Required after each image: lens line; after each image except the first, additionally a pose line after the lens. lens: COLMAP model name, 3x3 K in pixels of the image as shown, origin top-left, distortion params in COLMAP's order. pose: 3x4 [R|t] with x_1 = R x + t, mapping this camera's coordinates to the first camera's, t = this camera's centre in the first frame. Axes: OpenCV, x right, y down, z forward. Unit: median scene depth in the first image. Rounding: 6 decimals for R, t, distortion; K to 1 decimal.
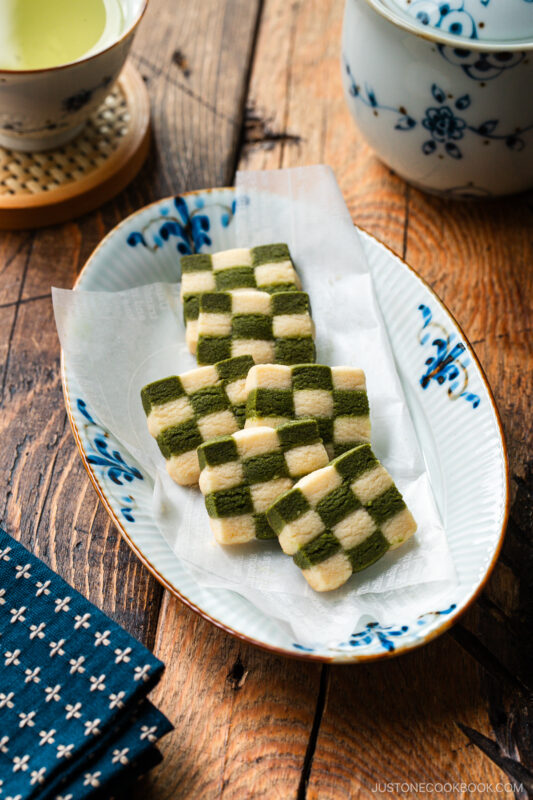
lens RADIAL K [[1657.8, 0, 265.2], [0, 1657.8, 400.3], [0, 0, 1]] dist [-0.054314, 0.000000]
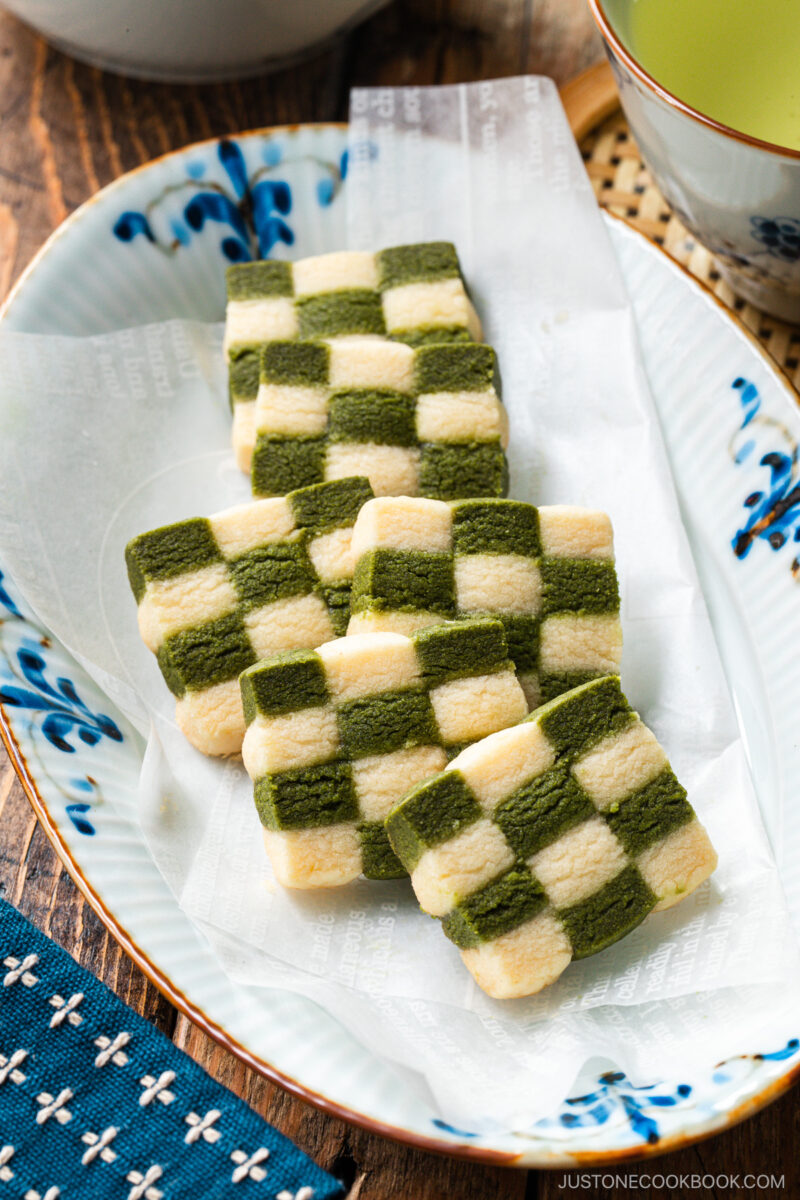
lens RADIAL K [[2486.7, 0, 402.9], [0, 2486.7, 600.0], [0, 0, 1]] dist [-0.054314, 0.000000]
pose [[0.999051, 0.023975, -0.036376, 0.027998], [-0.023668, 0.999681, 0.008850, 0.000695], [0.036577, -0.007980, 0.999299, 0.310576]]
